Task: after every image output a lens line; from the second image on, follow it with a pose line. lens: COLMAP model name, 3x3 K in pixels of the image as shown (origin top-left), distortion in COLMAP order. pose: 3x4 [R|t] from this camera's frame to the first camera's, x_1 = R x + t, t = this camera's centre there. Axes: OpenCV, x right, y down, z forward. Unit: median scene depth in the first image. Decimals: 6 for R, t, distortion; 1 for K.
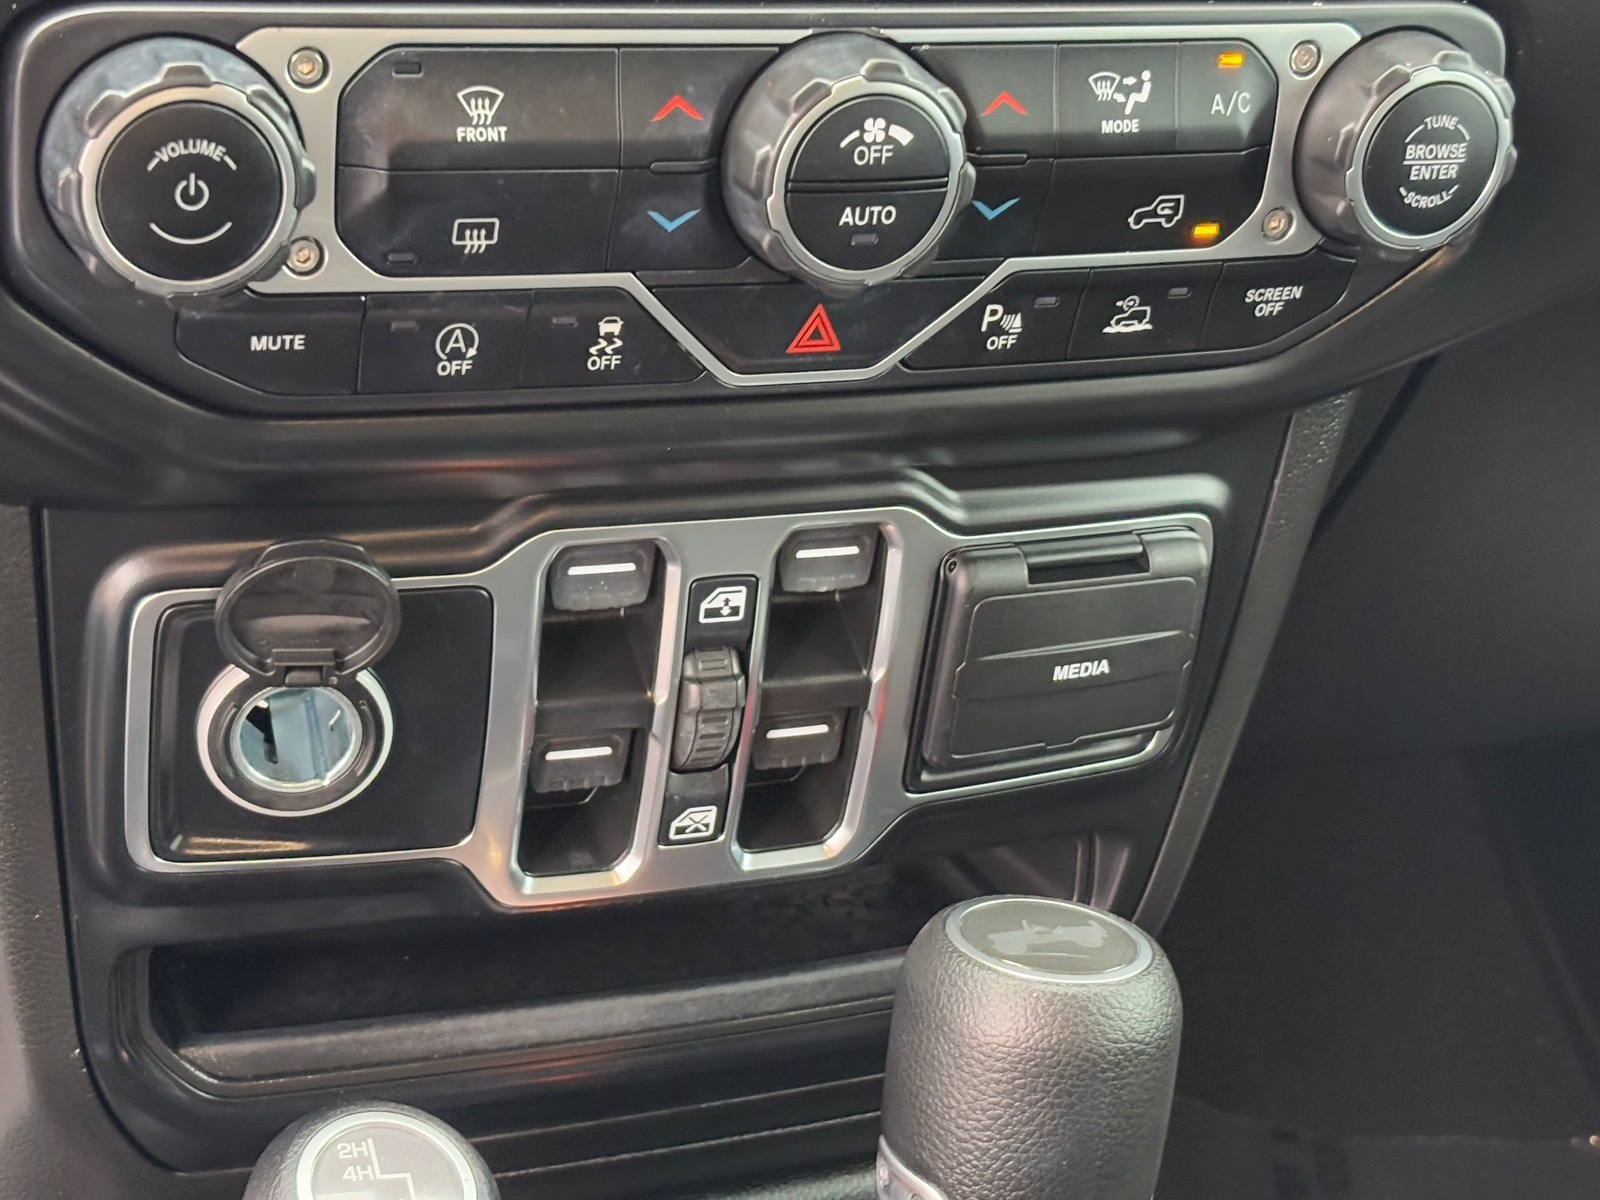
lens RADIAL K [[3047.0, 0, 800.0], [0, 3047.0, 600.0], [0, 0, 1]] dist [0.296379, -1.385822]
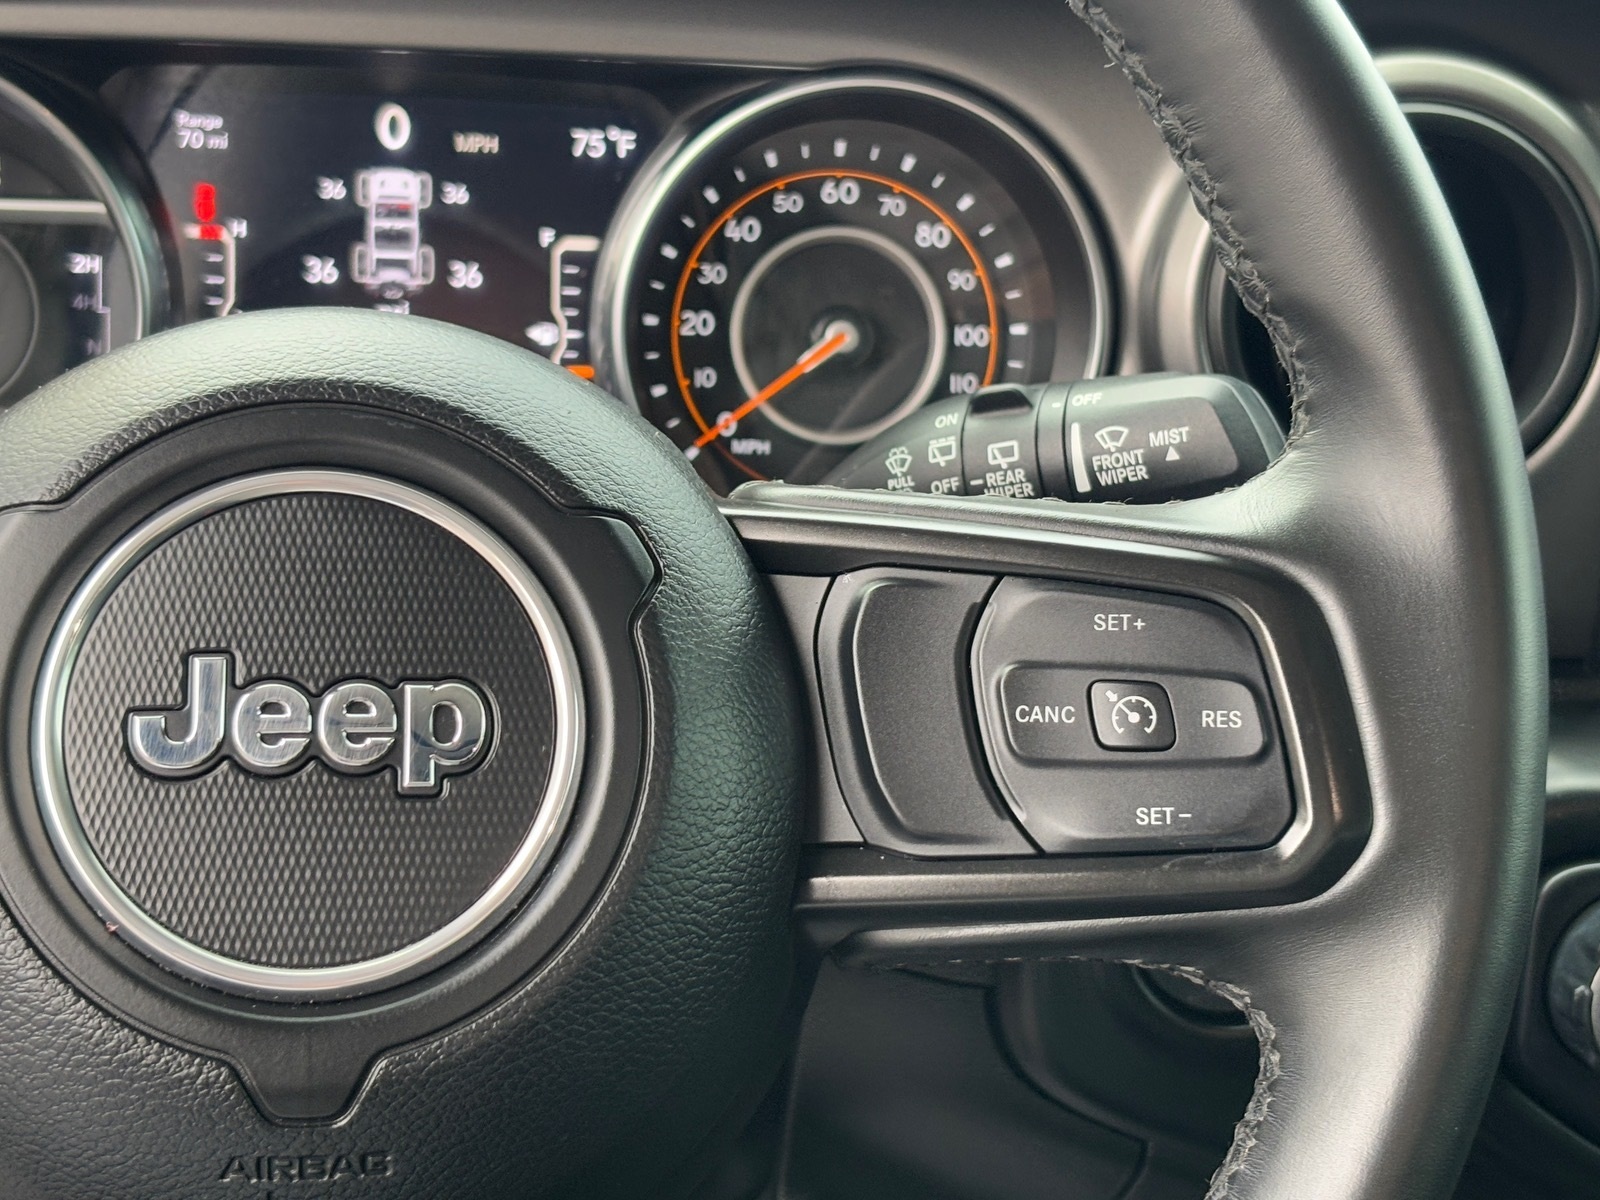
lens RADIAL K [[2648.0, 0, 823.1], [0, 2648.0, 597.0], [0, 0, 1]] dist [0.240301, -1.128588]
pose [[0.958849, -0.005991, -0.283852, -0.188076], [-0.059005, 0.973743, -0.219872, -0.026933], [0.277716, 0.227573, 0.933319, -0.156637]]
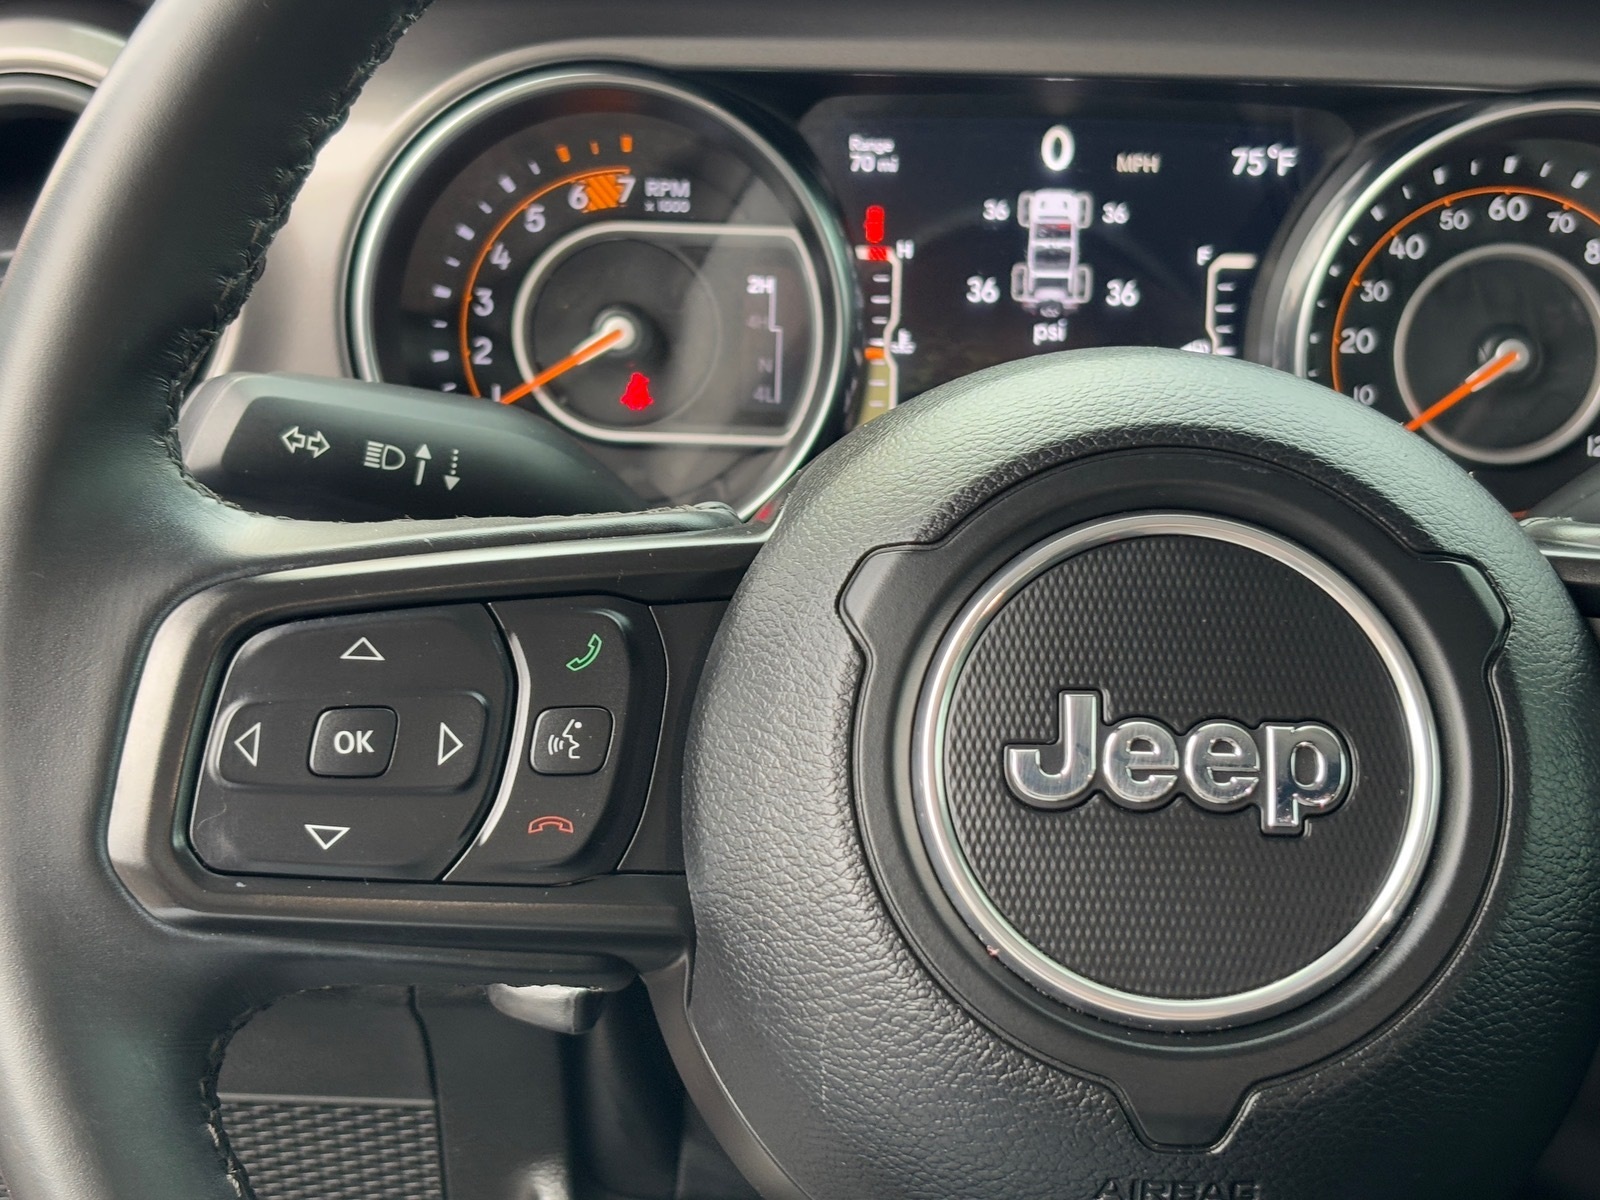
lens RADIAL K [[2641.3, 0, 759.9], [0, 2641.3, 600.2], [0, 0, 1]] dist [0.244476, -1.182927]
pose [[0.913285, 0.016074, -0.407003, -0.324110], [-0.104002, 0.975303, -0.194853, -0.031157], [0.393819, 0.220286, 0.892401, -0.227197]]
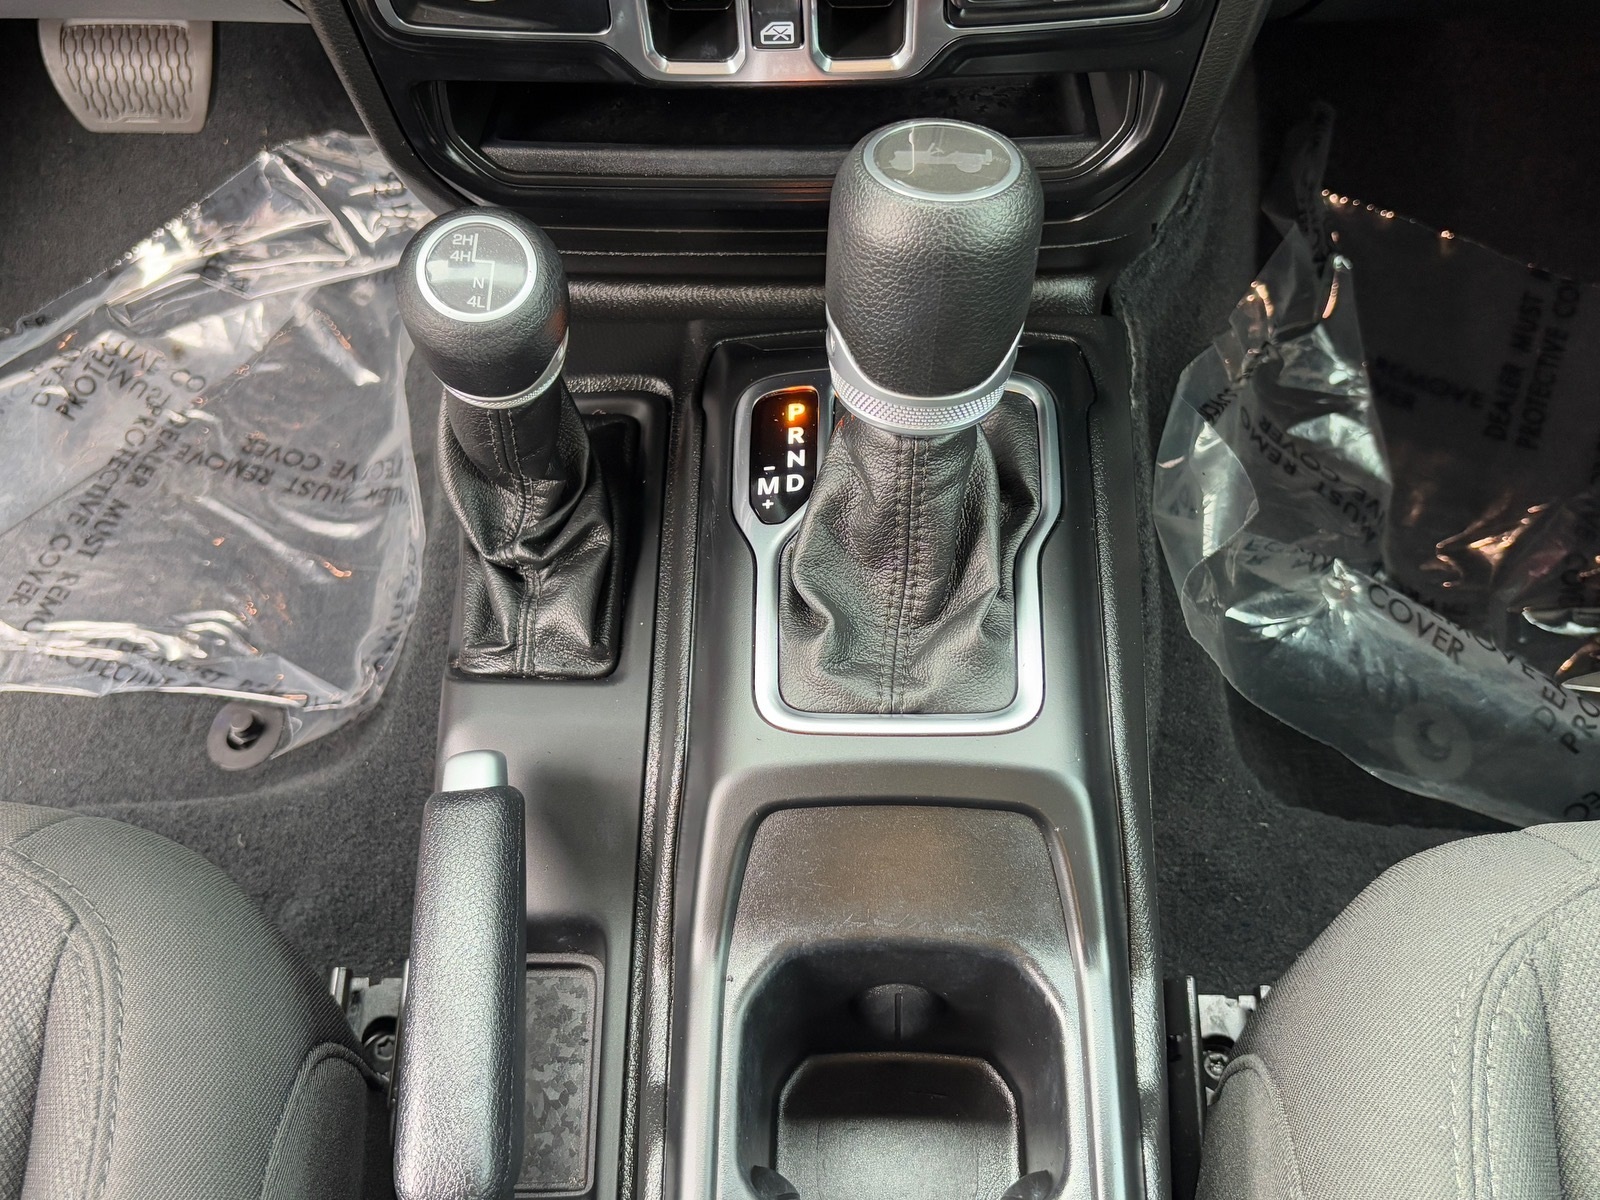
lens RADIAL K [[1553.5, 0, 799.2], [0, 1553.5, 630.7], [0, 0, 1]] dist [0.071253, -0.221295]
pose [[0.903870, 0.245146, -0.350603, 0.321017], [-0.057397, 0.881615, 0.468466, -0.022397], [0.423940, -0.403309, 0.810936, 0.361690]]
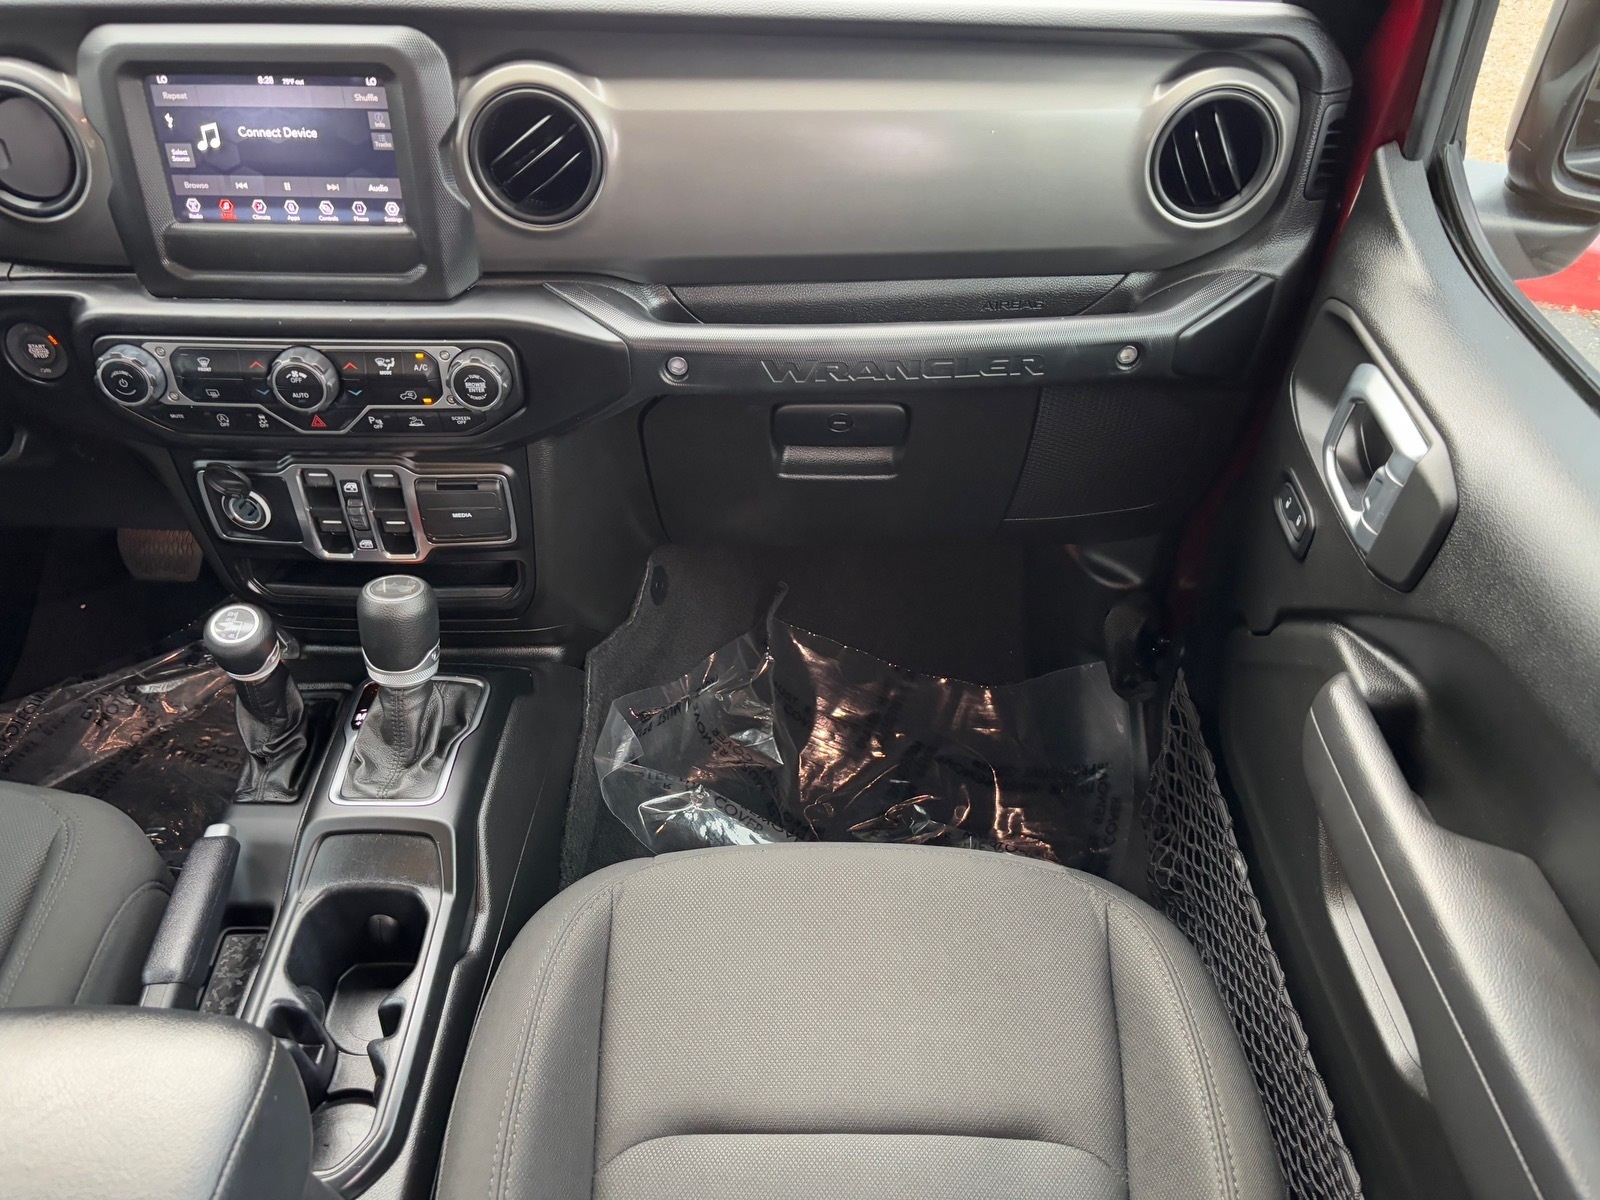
lens RADIAL K [[1221.6, 0, 803.6], [0, 1221.6, 610.3], [0, 0, 1]] dist [0.009868, 0.007142]
pose [[0.916384, 0.147909, -0.371972, 1.134412], [-0.086475, 0.980438, 0.176816, -0.175058], [0.390848, -0.129865, 0.911248, -0.174725]]
